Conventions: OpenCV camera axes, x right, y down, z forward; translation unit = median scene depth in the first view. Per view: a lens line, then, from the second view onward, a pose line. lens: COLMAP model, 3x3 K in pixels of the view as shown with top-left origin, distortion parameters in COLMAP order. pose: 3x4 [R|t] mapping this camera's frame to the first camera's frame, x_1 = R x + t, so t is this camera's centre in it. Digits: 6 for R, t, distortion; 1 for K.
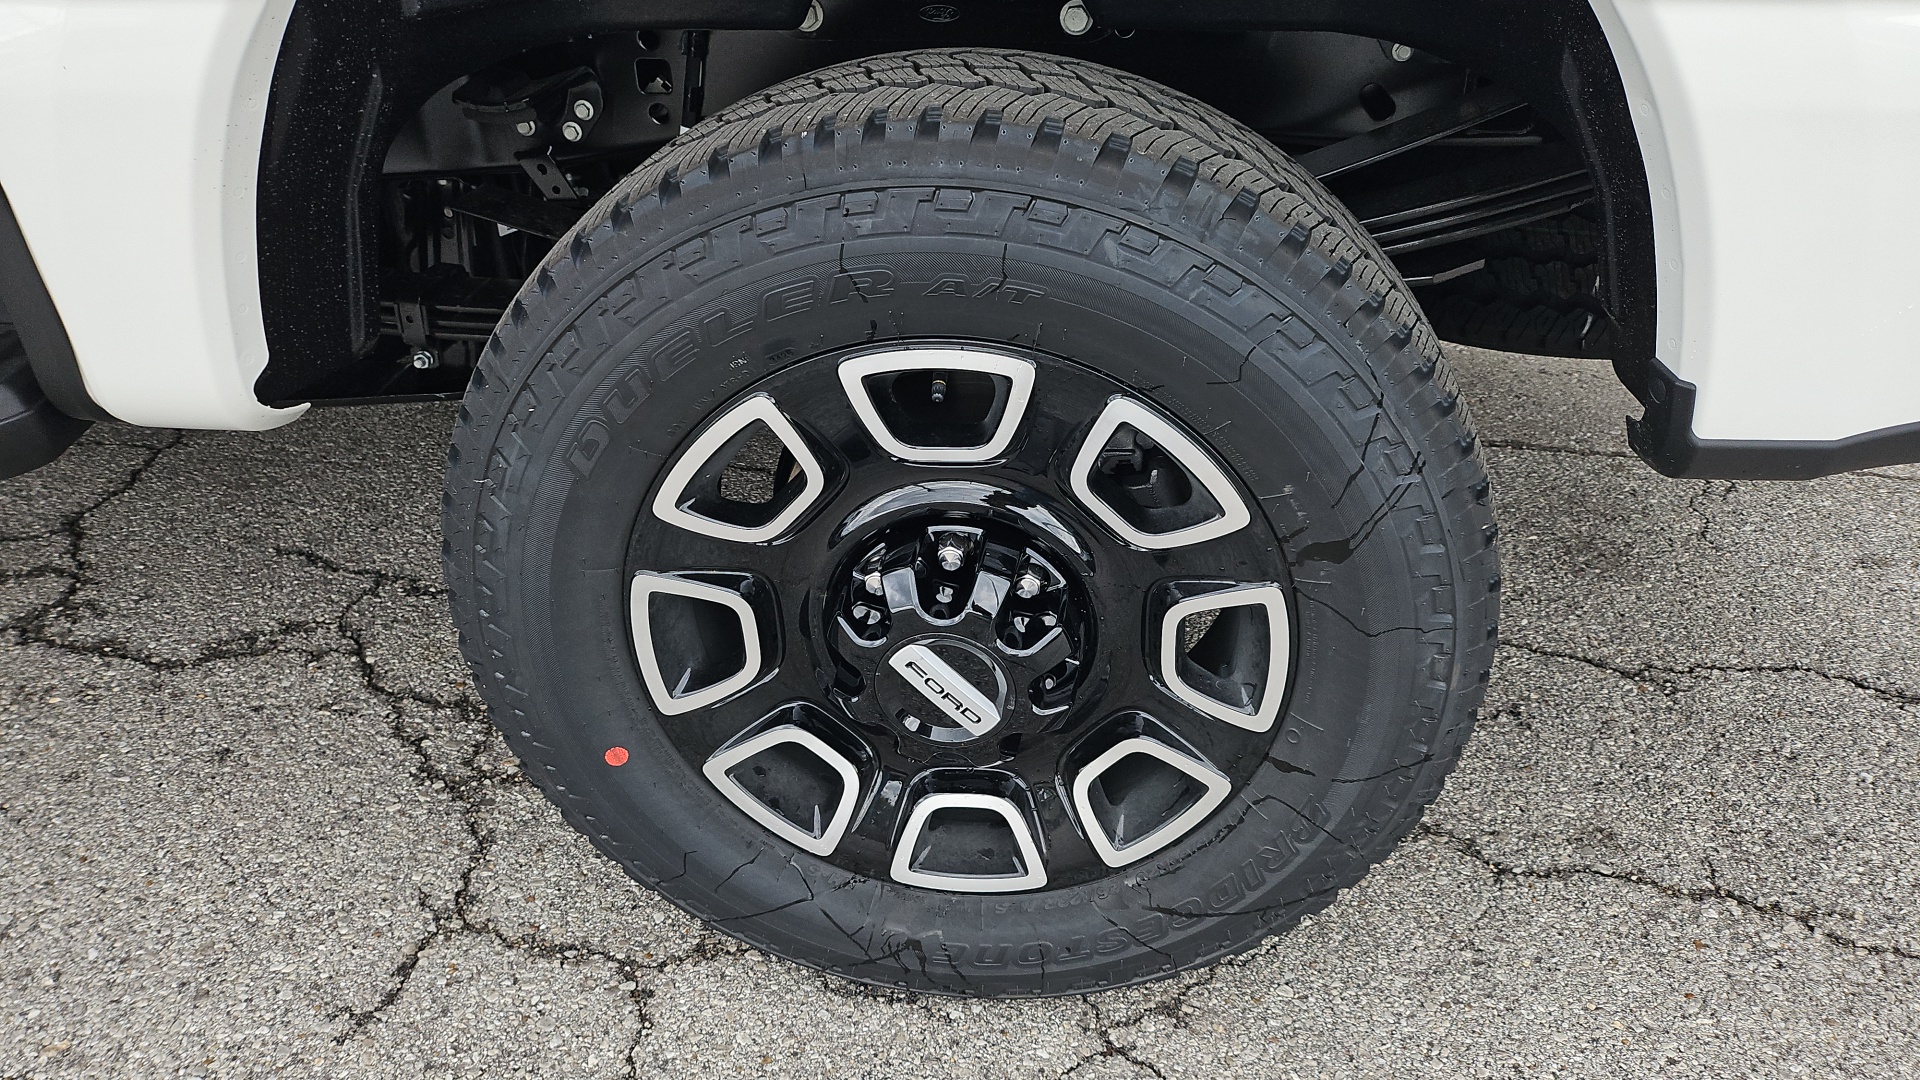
lens RADIAL K [[1344.1, 0, 990.6], [0, 1344.1, 542.0], [0, 0, 1]] dist [0.024548, -0.002427]
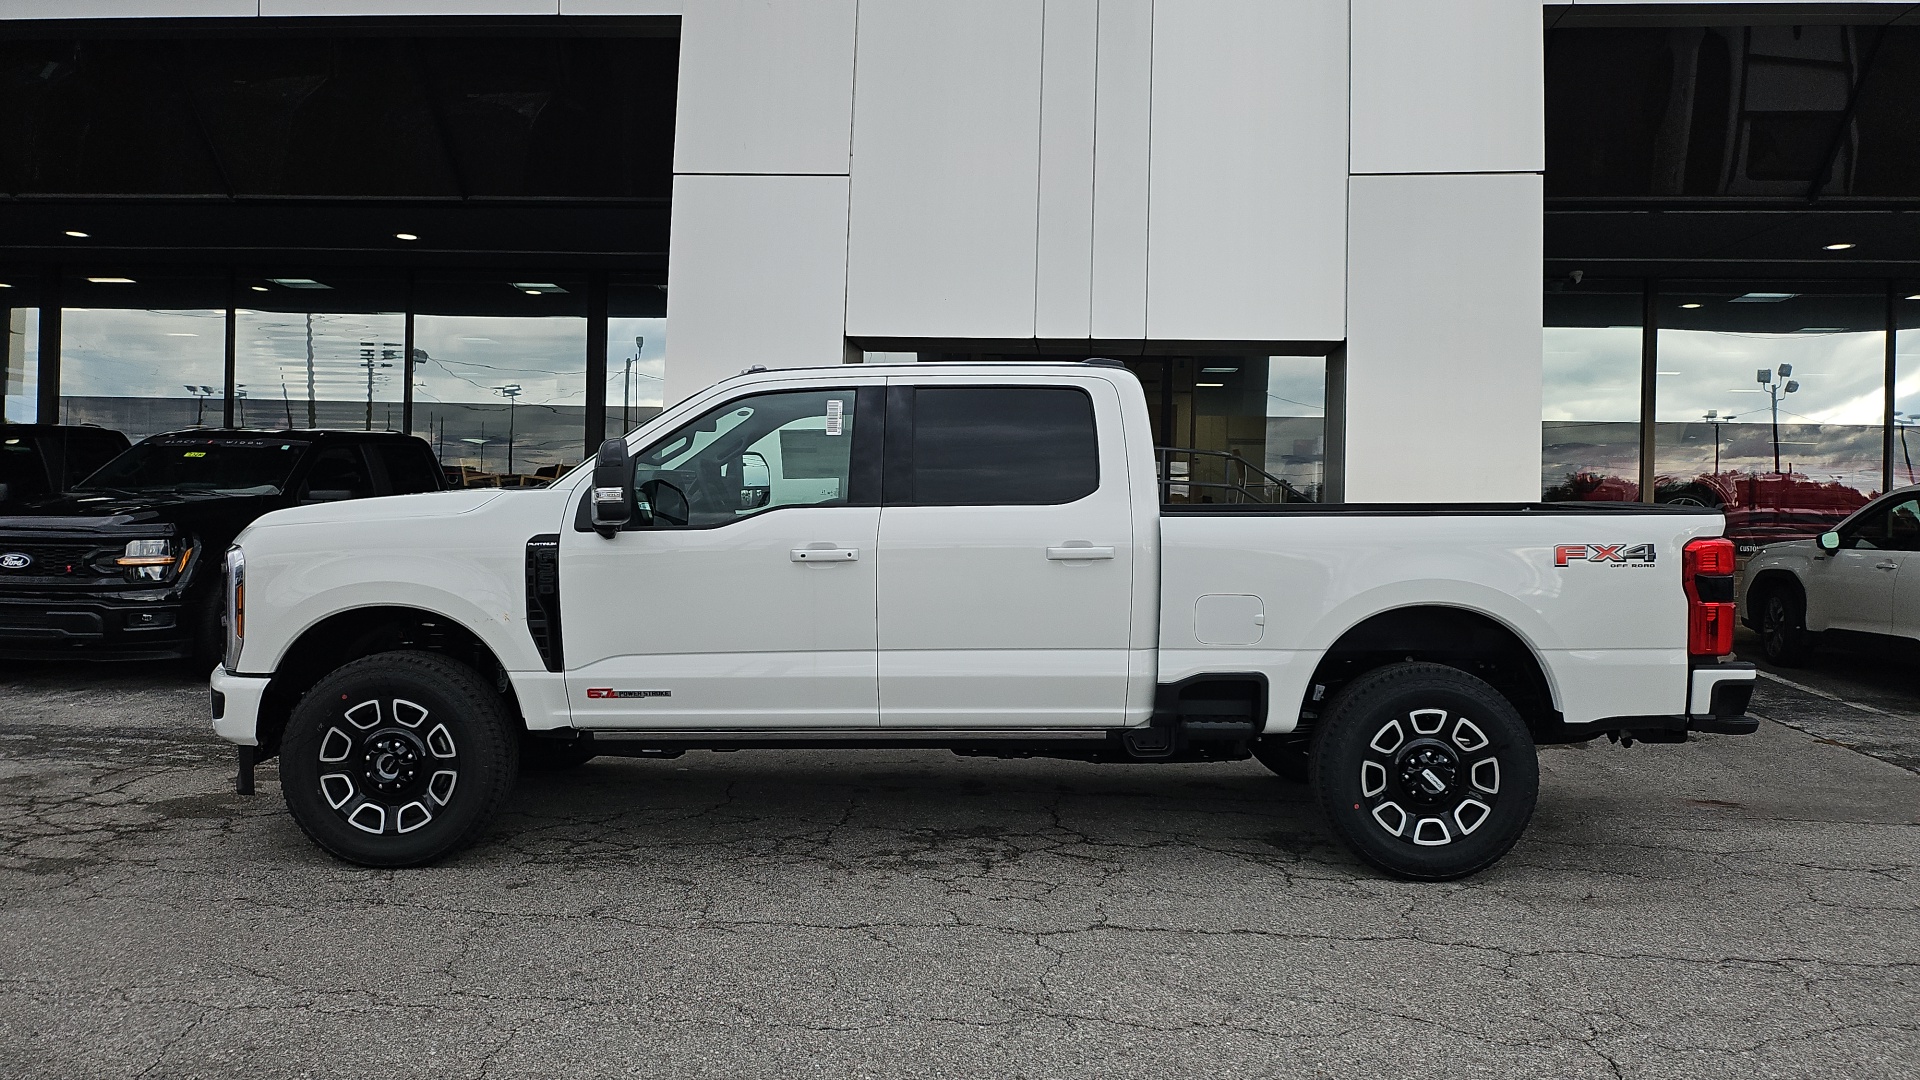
lens RADIAL K [[1370.7, 0, 960.0], [0, 1370.7, 540.0], [0, 0, 1]] dist [0.016767, -0.006935]
pose [[0.996865, 0.000715, 0.079117, -2.084268], [0.038671, 0.867978, -0.495095, 1.706964], [-0.069026, 0.496602, 0.865229, -3.539124]]
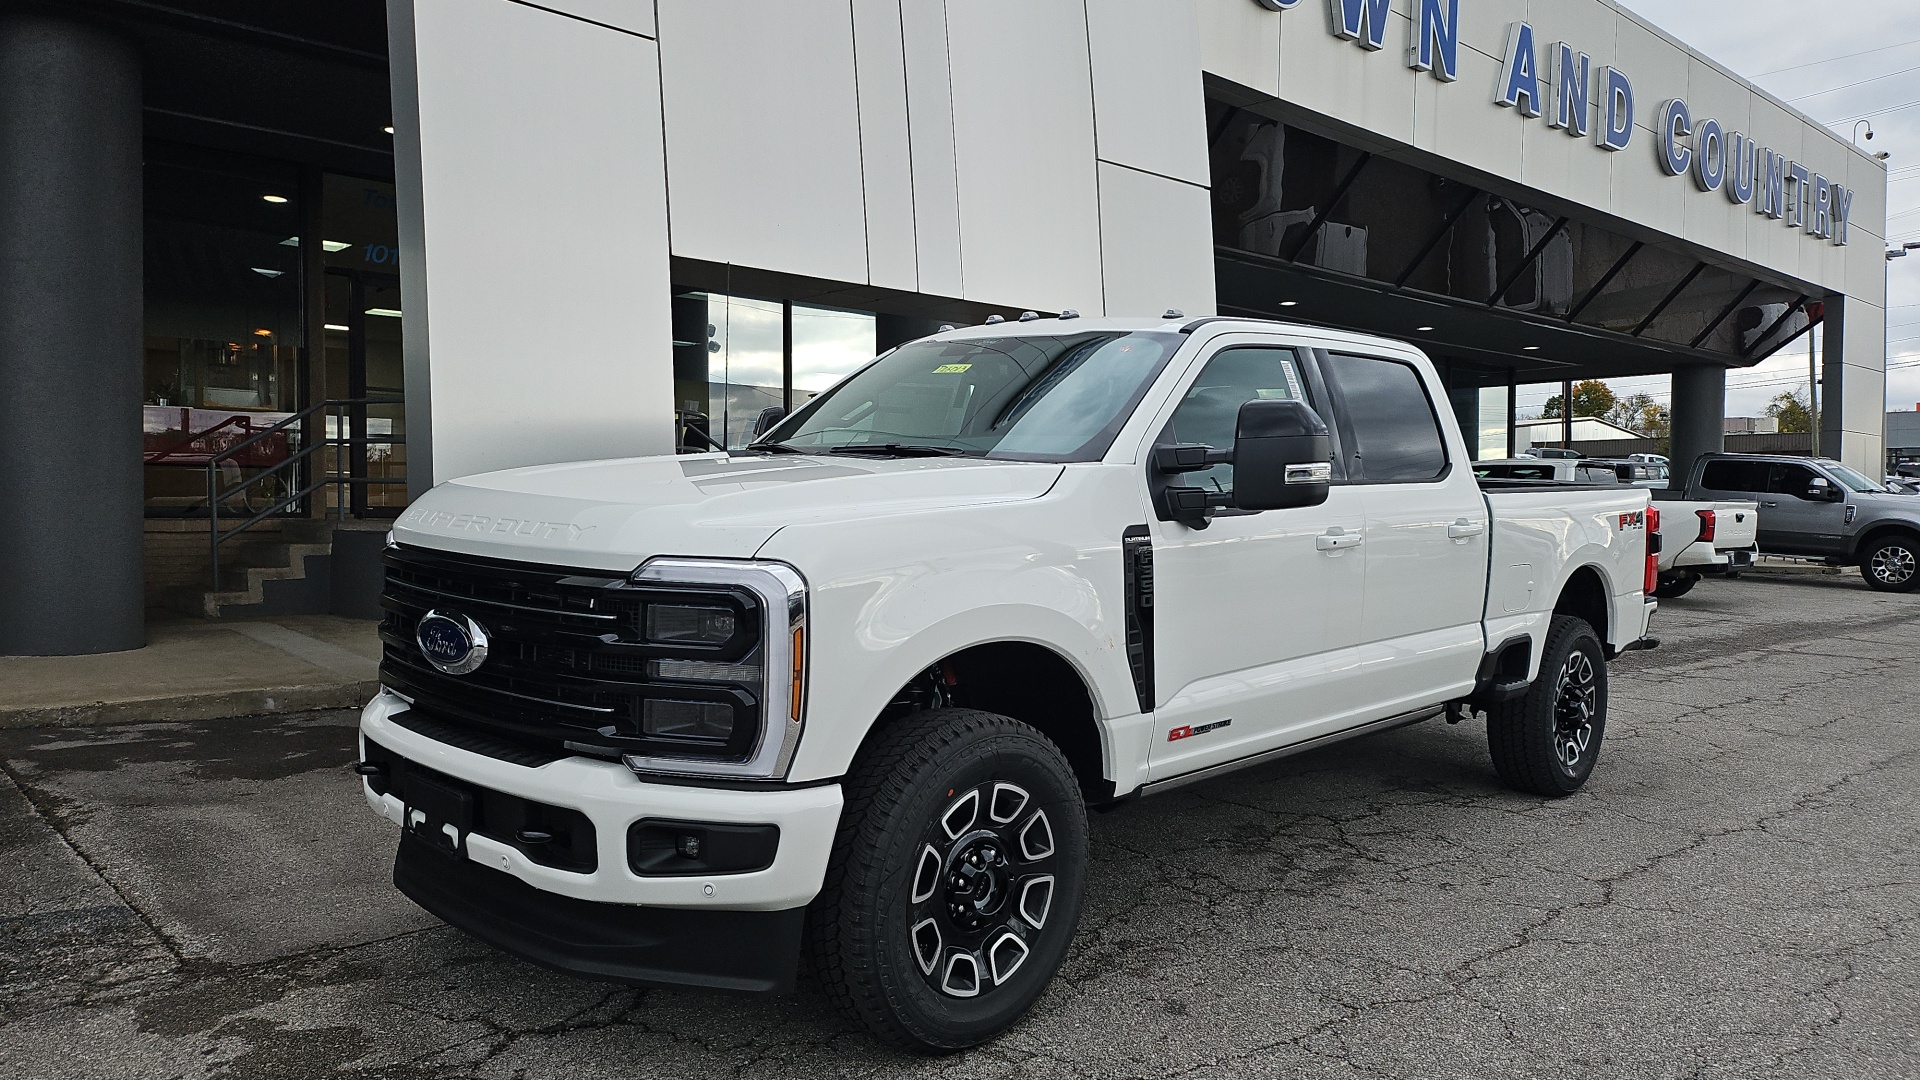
lens RADIAL K [[1370.7, 0, 960.0], [0, 1370.7, 540.0], [0, 0, 1]] dist [0.016767, -0.006935]
pose [[0.610398, -0.030059, 0.791524, -6.282988], [0.393872, 0.878498, -0.270380, 0.016564], [-0.687225, 0.476799, 0.548073, -0.820672]]
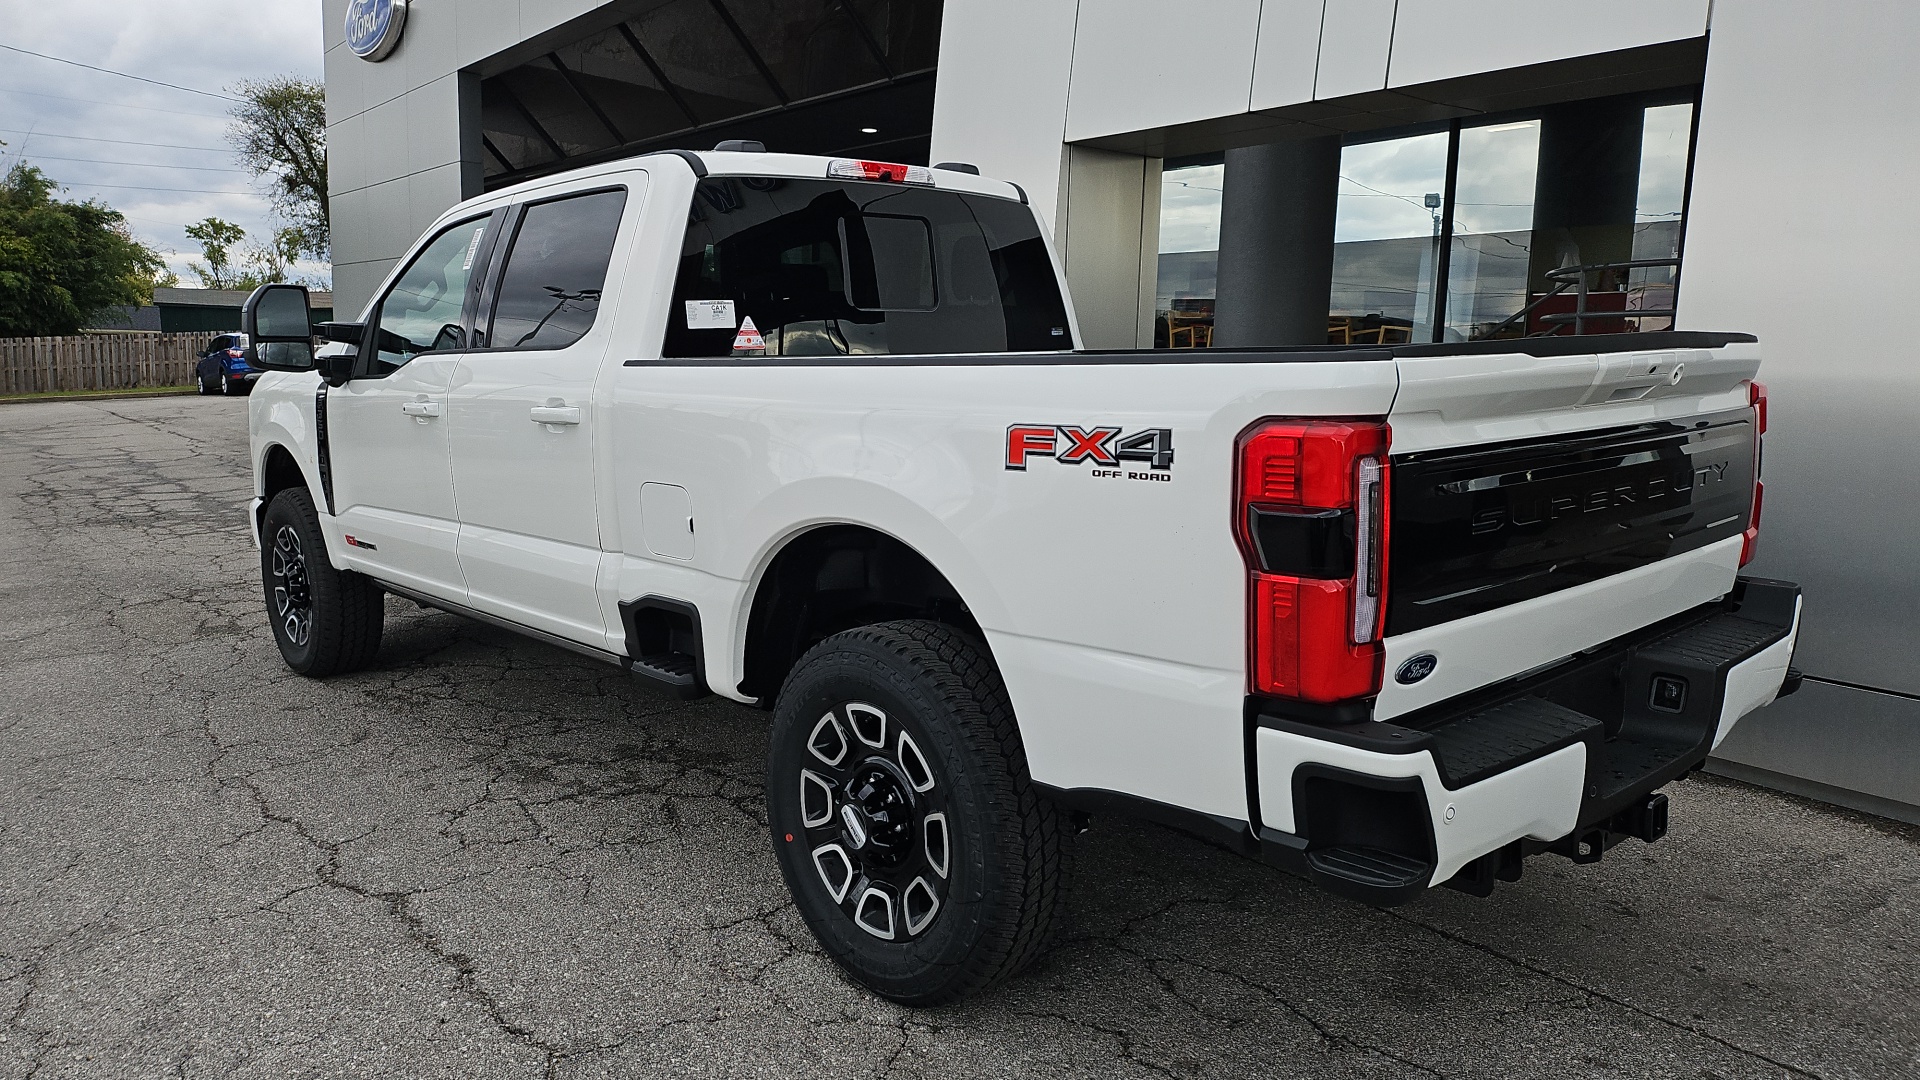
lens RADIAL K [[1370.7, 0, 960.0], [0, 1370.7, 540.0], [0, 0, 1]] dist [0.016767, -0.006935]
pose [[0.731843, 0.088282, -0.675731, 1.966031], [-0.347372, 0.901408, -0.258451, 0.227135], [0.586292, 0.423876, 0.690355, -1.086556]]
